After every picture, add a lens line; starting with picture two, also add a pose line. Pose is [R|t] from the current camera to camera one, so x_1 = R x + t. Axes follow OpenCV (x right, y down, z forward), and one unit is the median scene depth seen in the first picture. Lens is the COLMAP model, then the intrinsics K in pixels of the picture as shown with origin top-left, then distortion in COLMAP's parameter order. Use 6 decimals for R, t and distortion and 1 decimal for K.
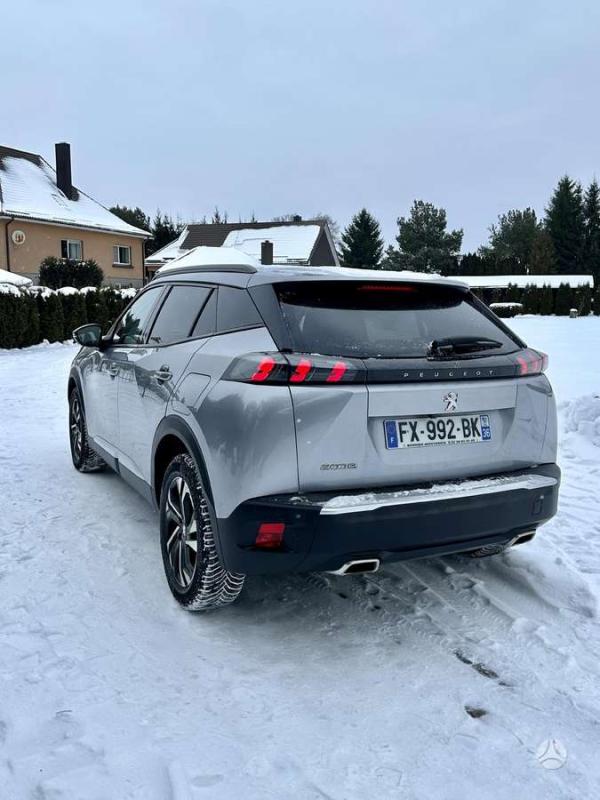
lens RADIAL K [[645.1, 0, 299.1], [0, 645.1, 403.5], [0, 0, 1]] dist [0.059456, -0.072558]
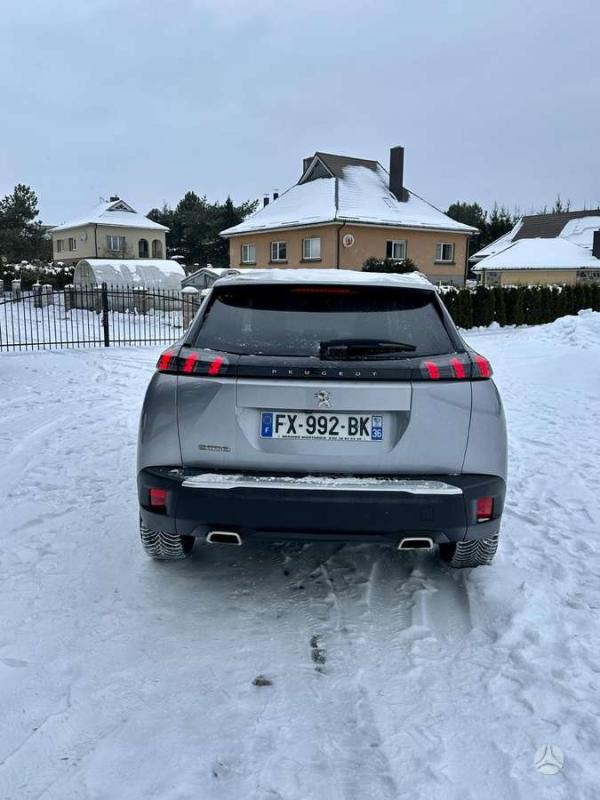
lens RADIAL K [[645.1, 0, 303.0], [0, 645.1, 401.8], [0, 0, 1]] dist [0.059456, -0.072558]
pose [[0.888209, 0.069334, -0.454178, 0.665637], [-0.067768, 0.997506, 0.019747, -0.016441], [0.454414, 0.013239, 0.890692, 0.046106]]
